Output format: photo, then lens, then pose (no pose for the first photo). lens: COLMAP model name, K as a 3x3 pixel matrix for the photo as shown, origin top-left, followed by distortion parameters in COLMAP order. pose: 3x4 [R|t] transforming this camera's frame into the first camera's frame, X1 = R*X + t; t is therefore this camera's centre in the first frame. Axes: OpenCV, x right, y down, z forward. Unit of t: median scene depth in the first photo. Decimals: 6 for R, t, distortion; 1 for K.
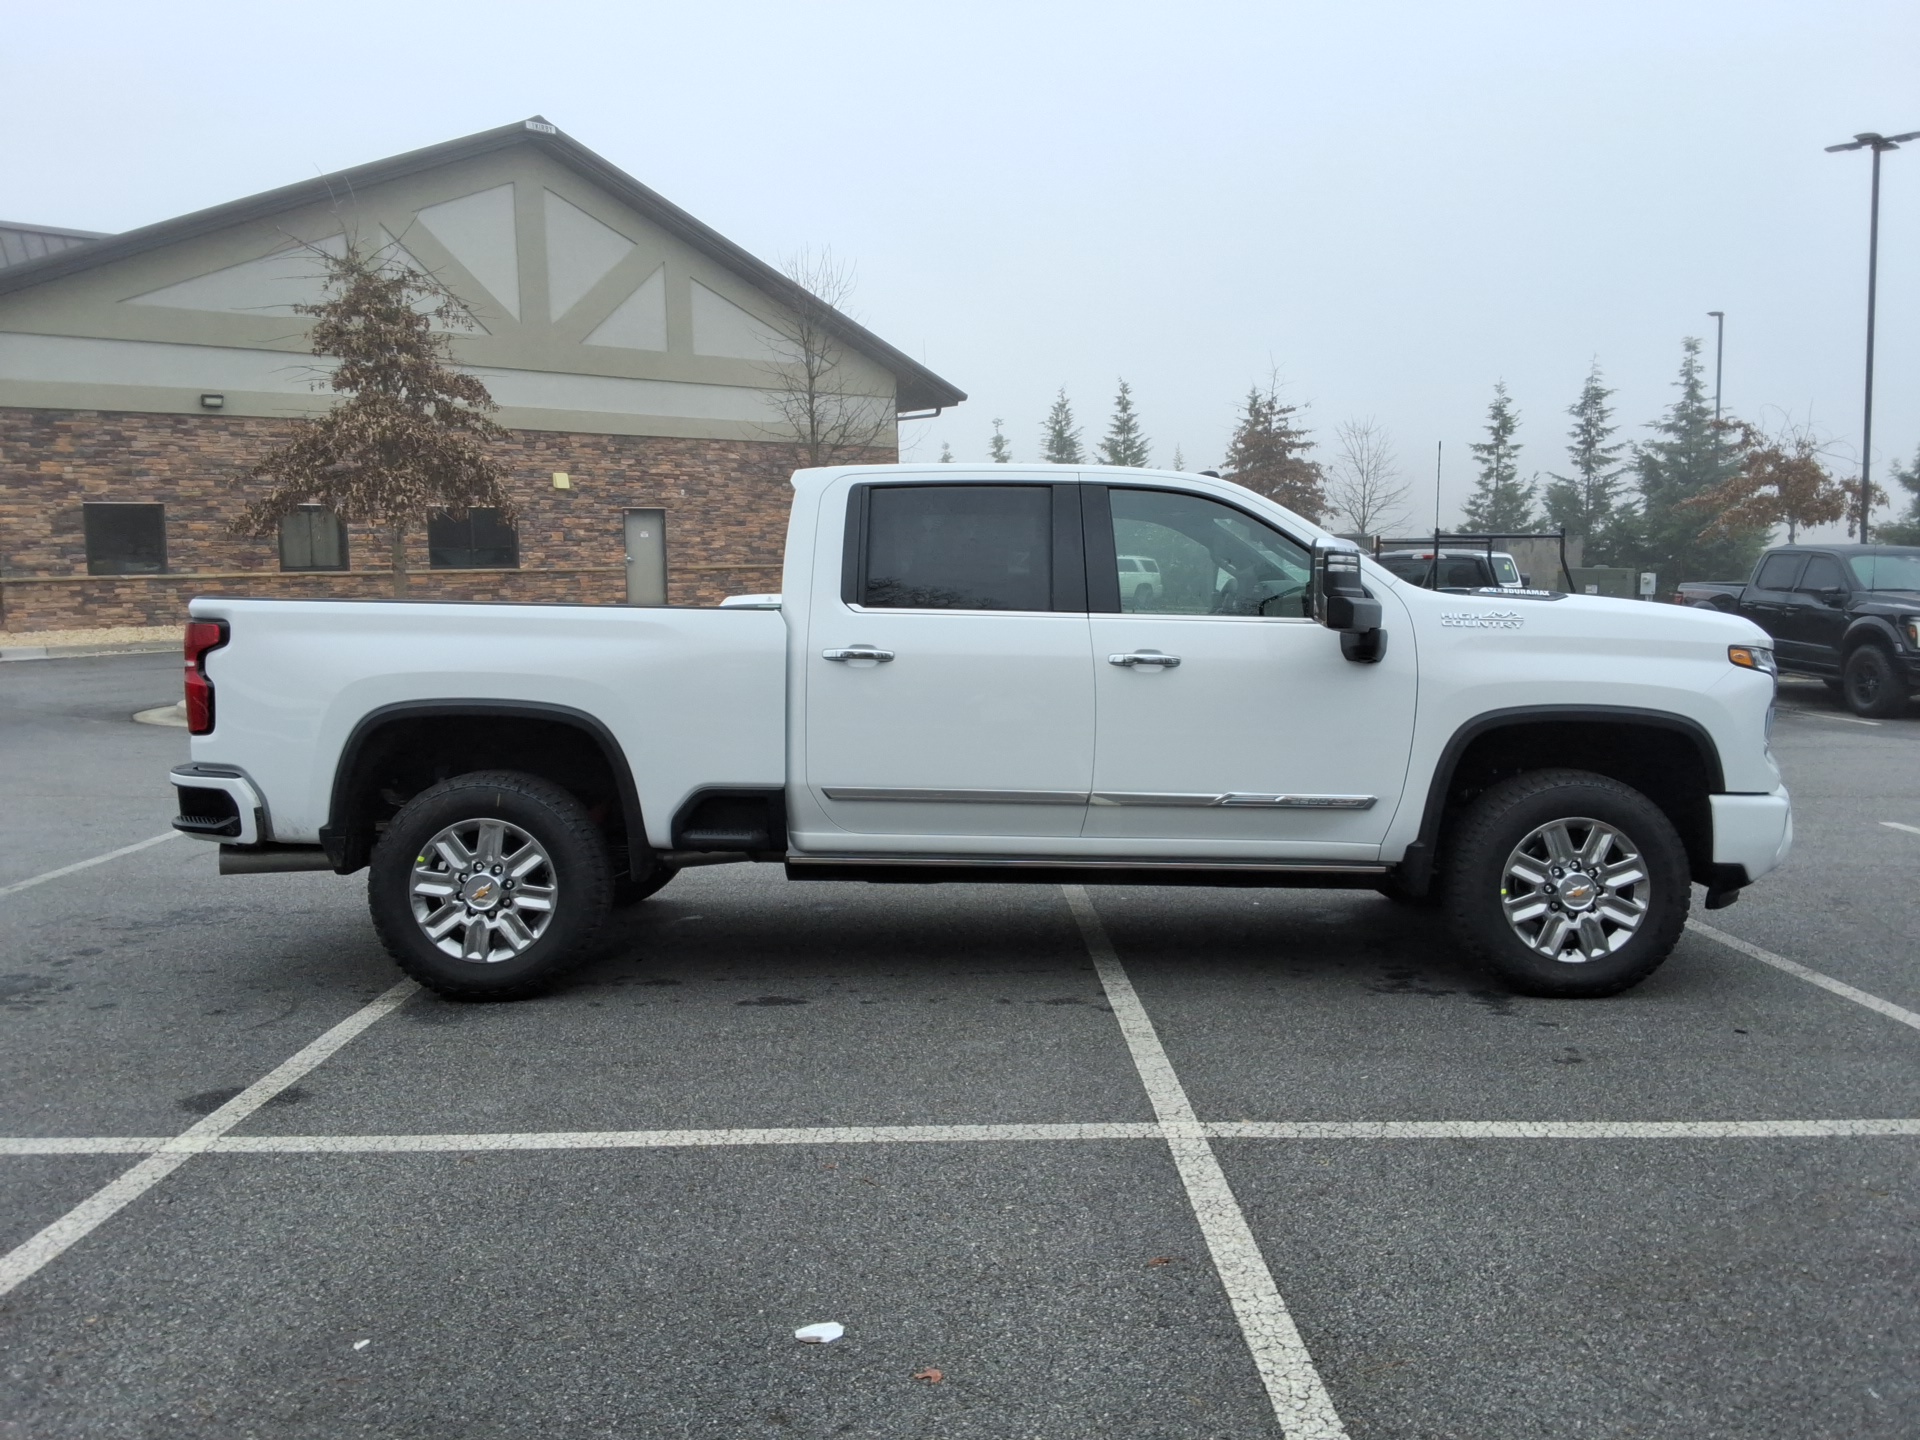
lens RADIAL K [[1545.3, 0, 981.0], [0, 1545.3, 738.1], [0, 0, 1]] dist [0.103609, -0.153702]
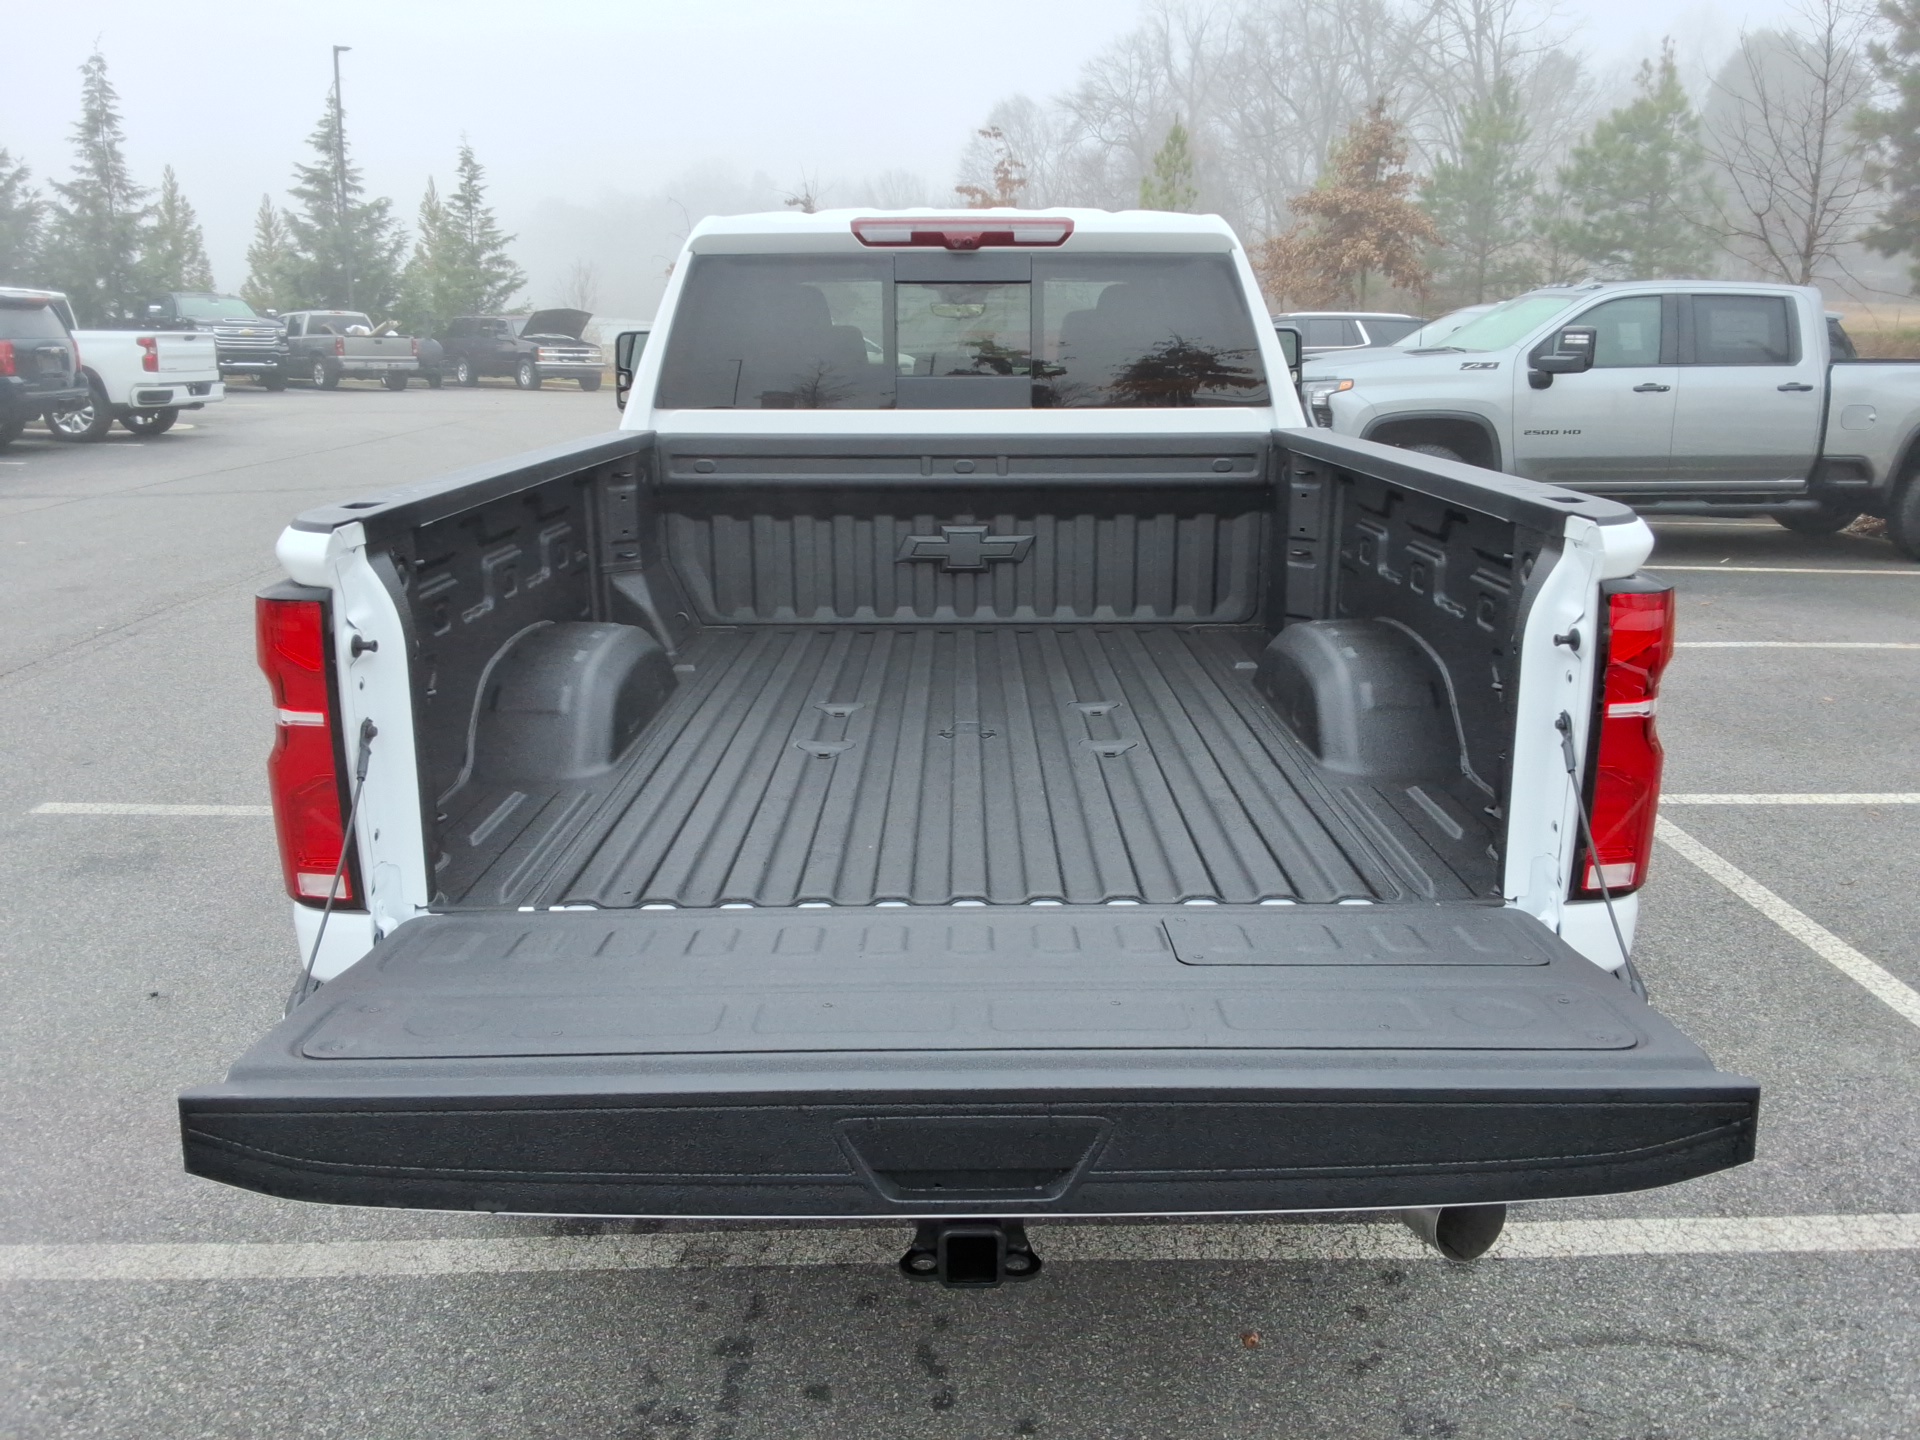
lens RADIAL K [[1545.3, 0, 976.0], [0, 1545.3, 692.2], [0, 0, 1]] dist [0.103609, -0.153702]
pose [[-0.022768, -0.233288, 0.972141, -0.164221], [0.083749, 0.968530, 0.234383, -0.028343], [-0.996227, 0.086753, -0.002514, 0.223538]]
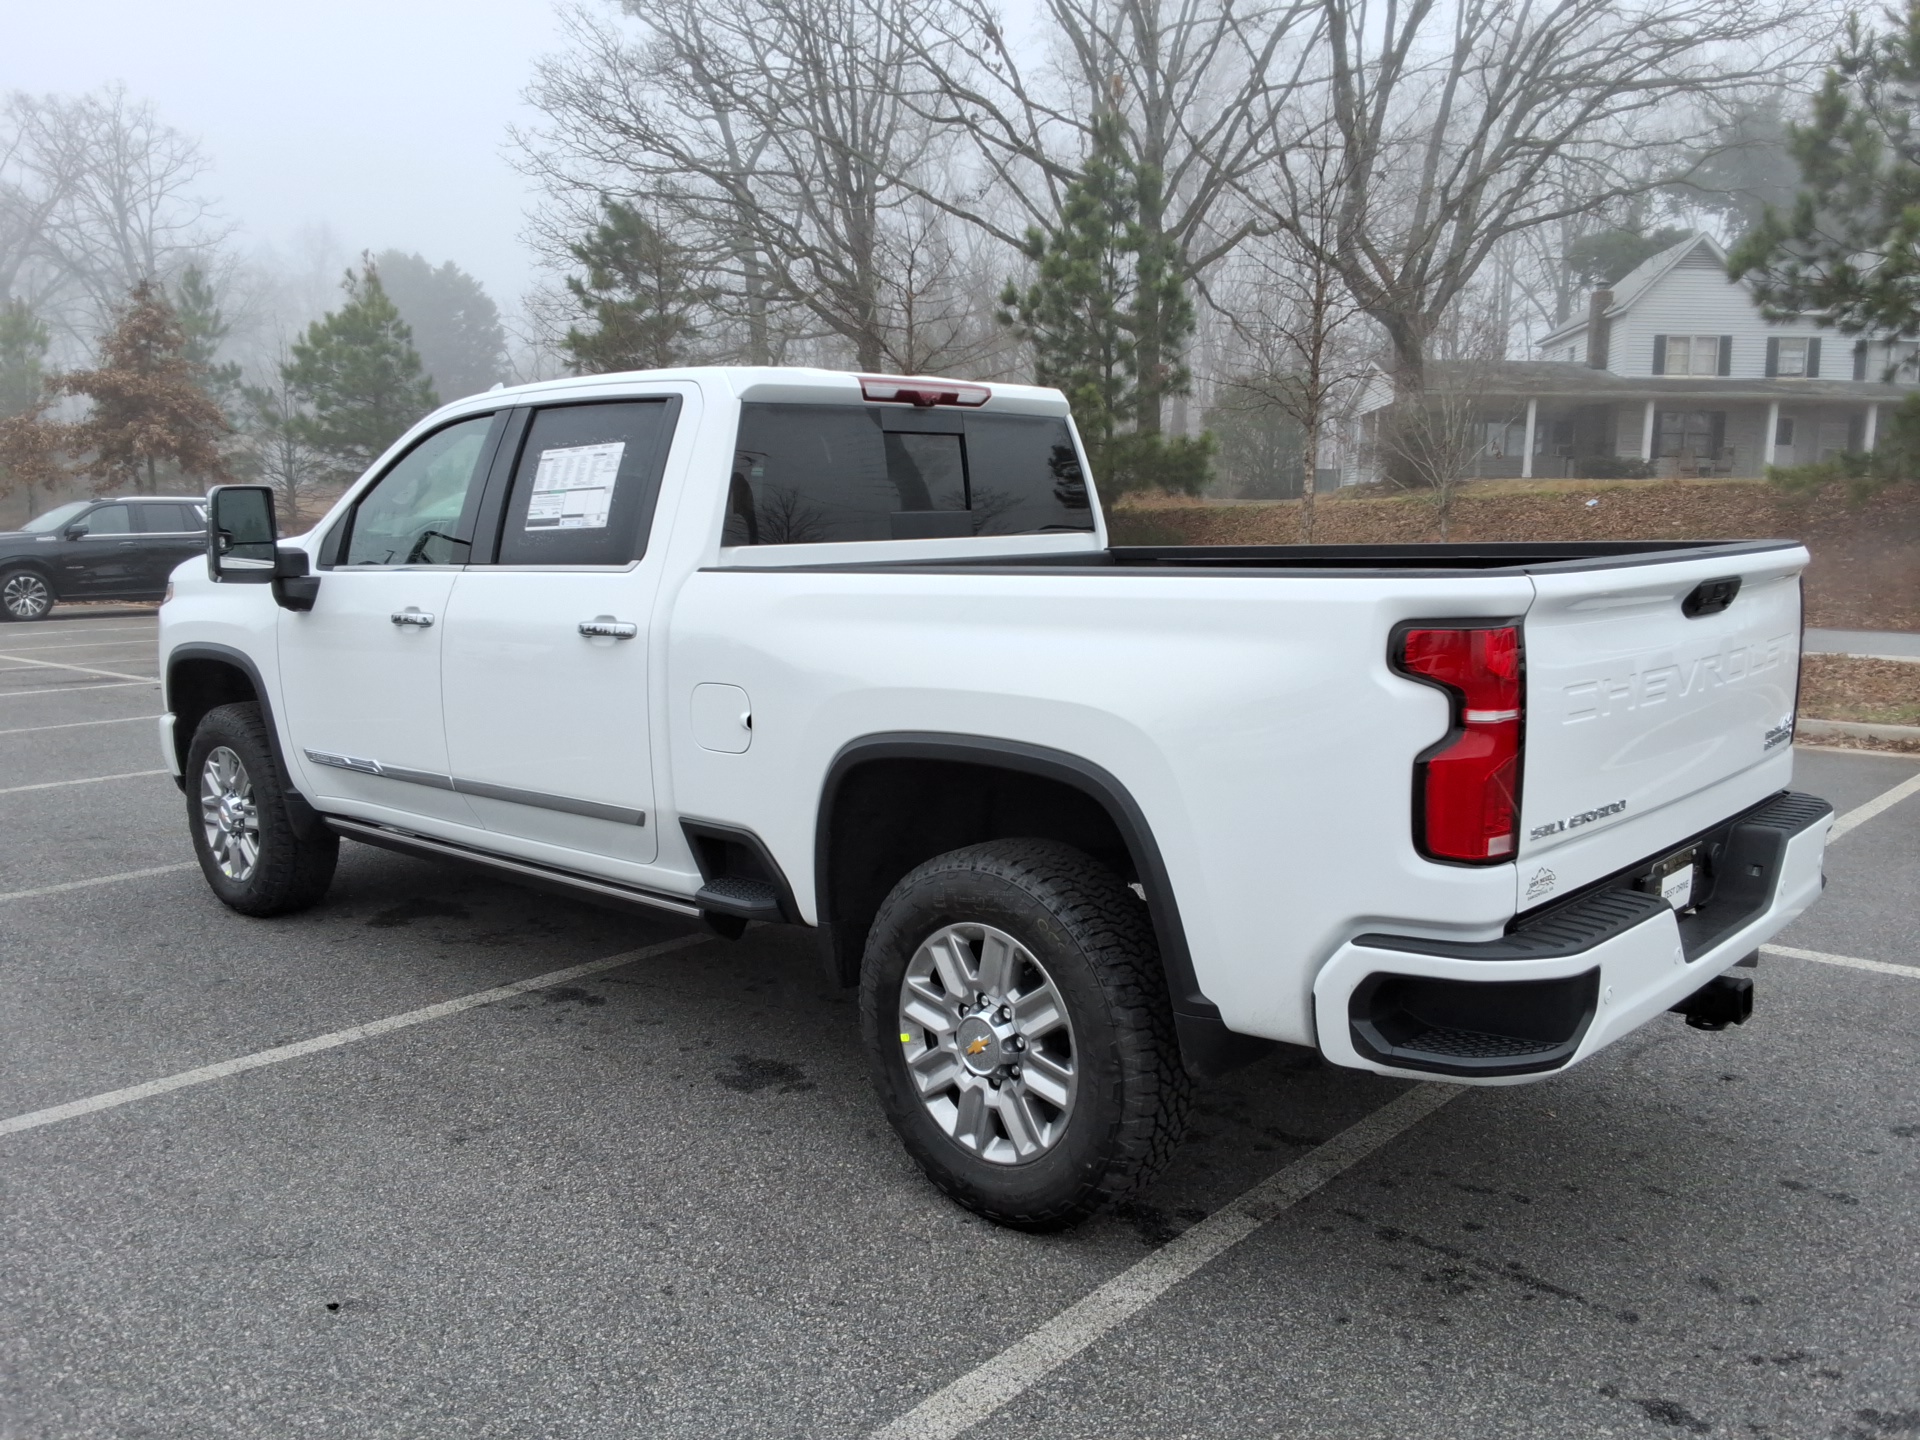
lens RADIAL K [[1545.3, 0, 950.4], [0, 1545.3, 712.5], [0, 0, 1]] dist [0.103609, -0.153702]
pose [[-0.740982, -0.080287, 0.666709, -0.134351], [0.068543, 0.978599, 0.194024, -0.033931], [-0.668018, 0.189467, -0.719621, 0.338800]]
